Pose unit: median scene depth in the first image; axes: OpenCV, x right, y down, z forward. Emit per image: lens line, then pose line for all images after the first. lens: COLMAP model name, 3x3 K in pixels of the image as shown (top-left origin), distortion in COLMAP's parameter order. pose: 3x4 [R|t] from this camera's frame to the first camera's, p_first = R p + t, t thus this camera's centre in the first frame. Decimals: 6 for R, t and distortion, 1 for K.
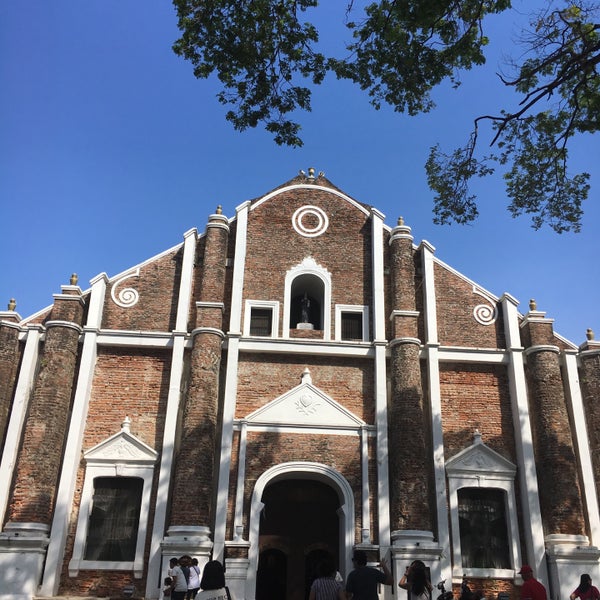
lens RADIAL K [[667.9, 0, 300.0], [0, 667.9, 300.0], [0, 0, 1]] dist [0.057637, -0.018289]
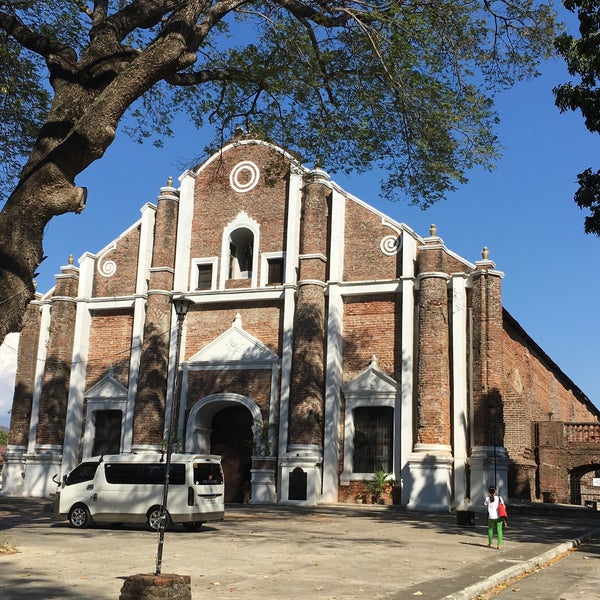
lens RADIAL K [[896.1, 0, 300.3], [0, 896.1, 289.9], [0, 0, 1]] dist [0.019146, -0.004206]
pose [[0.890830, -0.097757, -0.443695, 0.792202], [0.169471, 0.977593, 0.124868, -0.112824], [0.421546, -0.186429, 0.887436, -0.328466]]
